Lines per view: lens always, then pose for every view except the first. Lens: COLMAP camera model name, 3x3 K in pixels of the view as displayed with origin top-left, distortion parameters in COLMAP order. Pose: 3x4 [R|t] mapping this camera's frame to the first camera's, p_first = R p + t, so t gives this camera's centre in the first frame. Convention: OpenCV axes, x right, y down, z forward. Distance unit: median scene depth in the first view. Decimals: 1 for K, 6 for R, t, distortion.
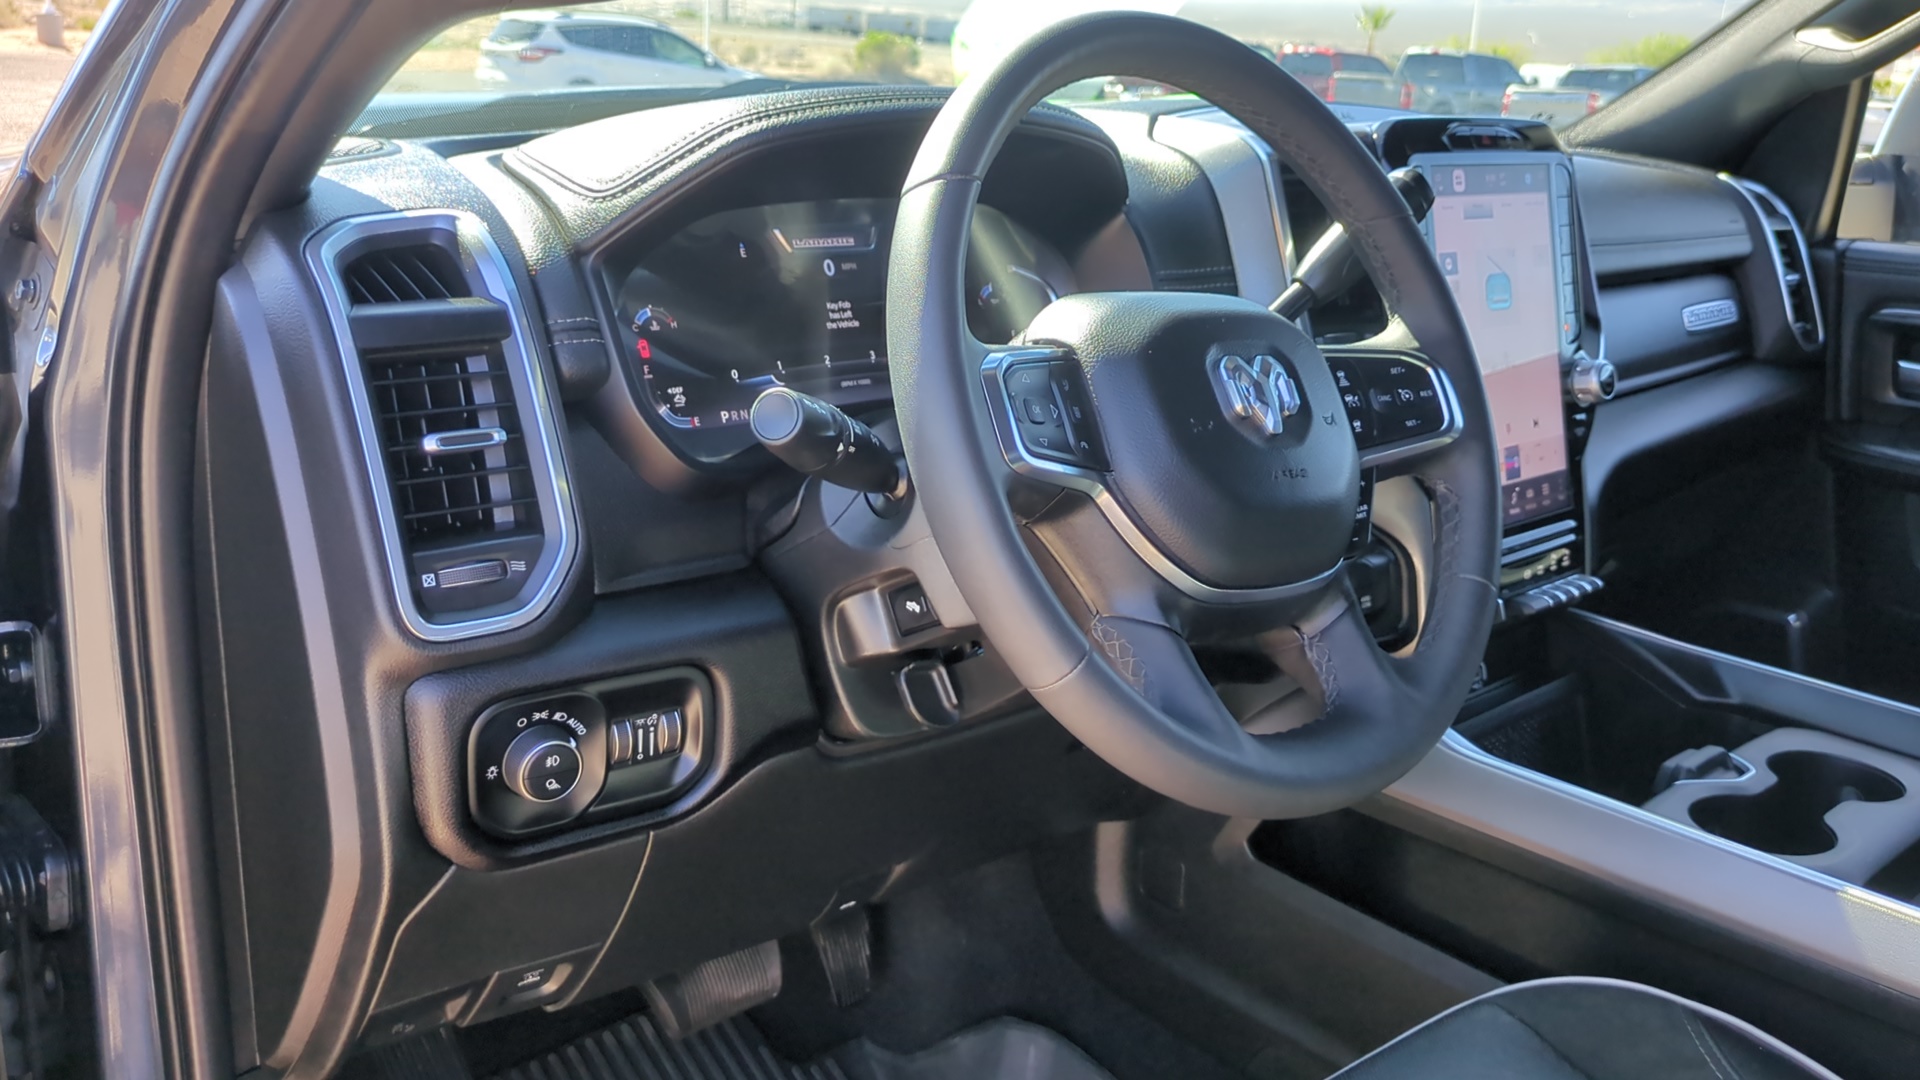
lens RADIAL K [[1668.2, 0, 980.5], [0, 1668.2, 539.8], [0, 0, 1]] dist [0.029843, -0.003931]
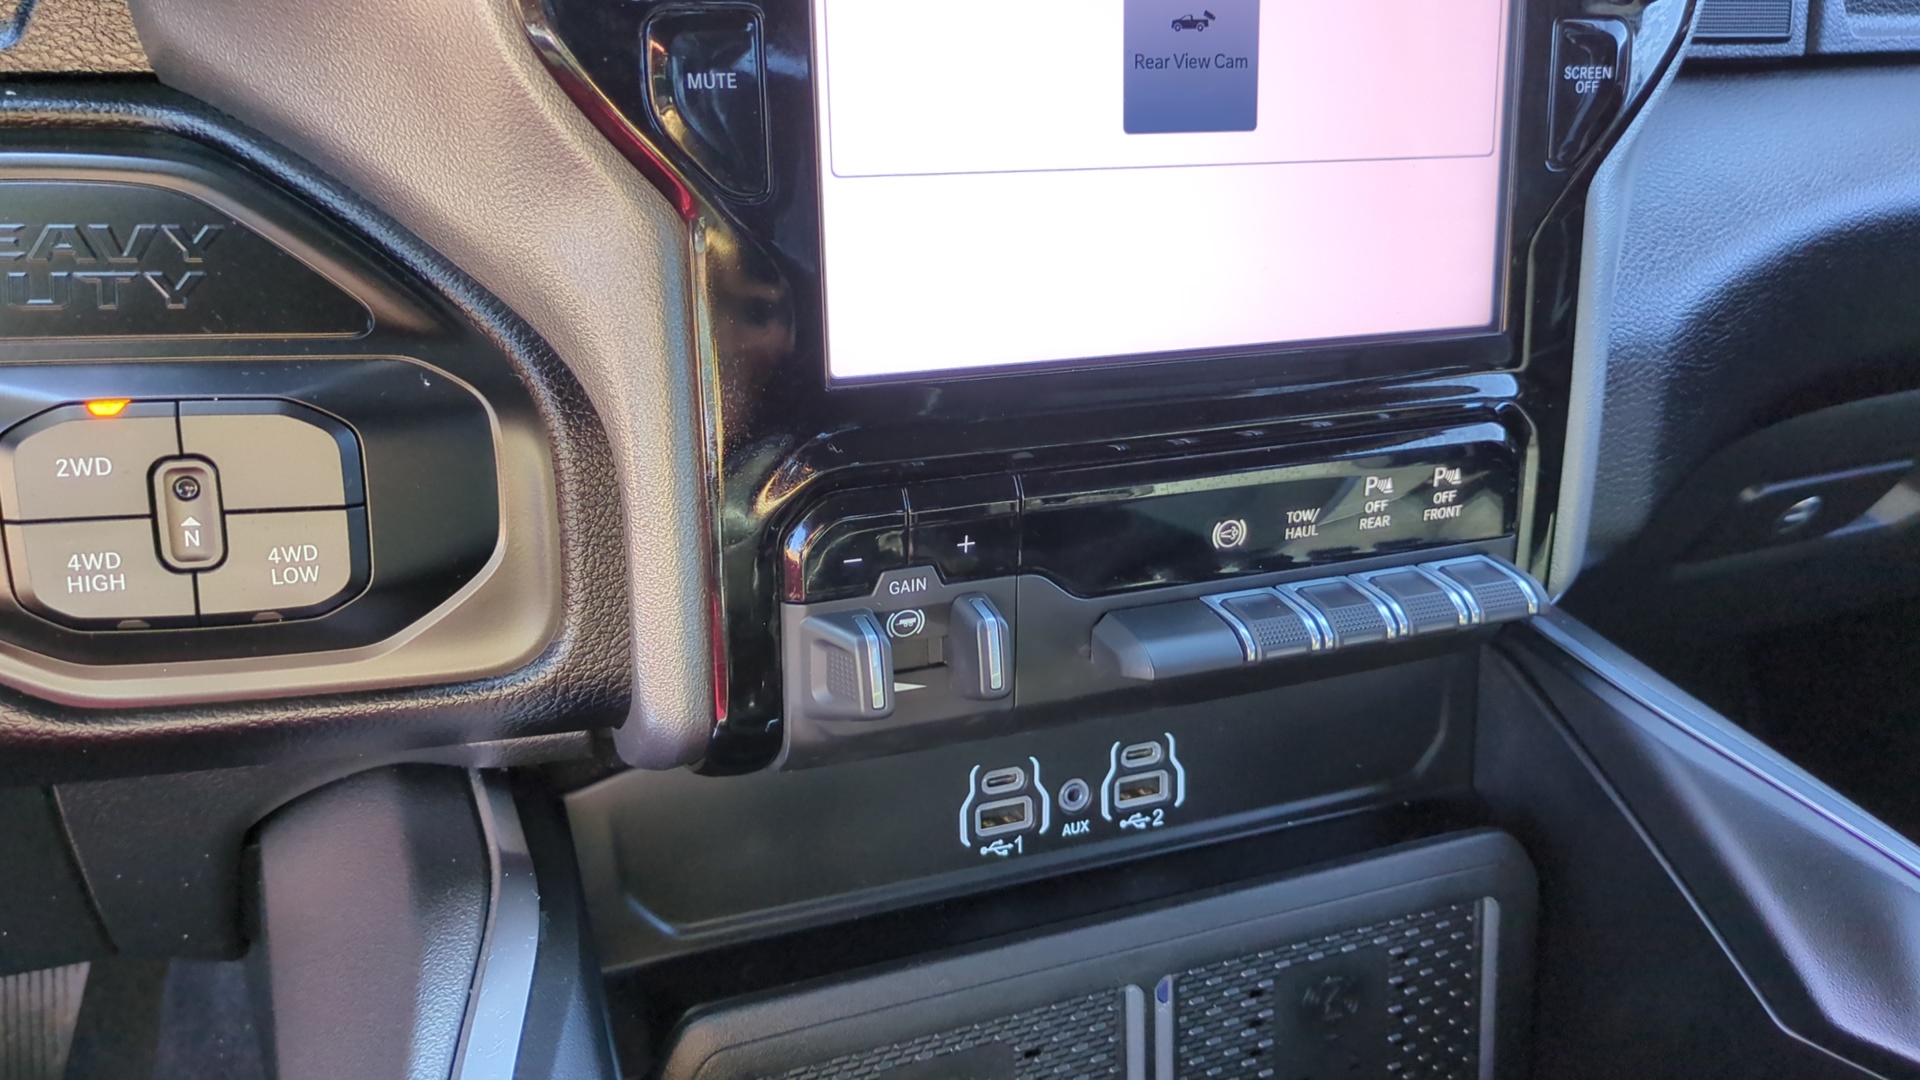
lens RADIAL K [[1668.2, 0, 980.5], [0, 1668.2, 539.8], [0, 0, 1]] dist [0.029843, -0.003931]
pose [[0.940275, 0.173245, -0.293033, 0.531342], [-0.128706, 0.977839, 0.165124, -0.030849], [0.315146, -0.117546, 0.941735, 1.010651]]
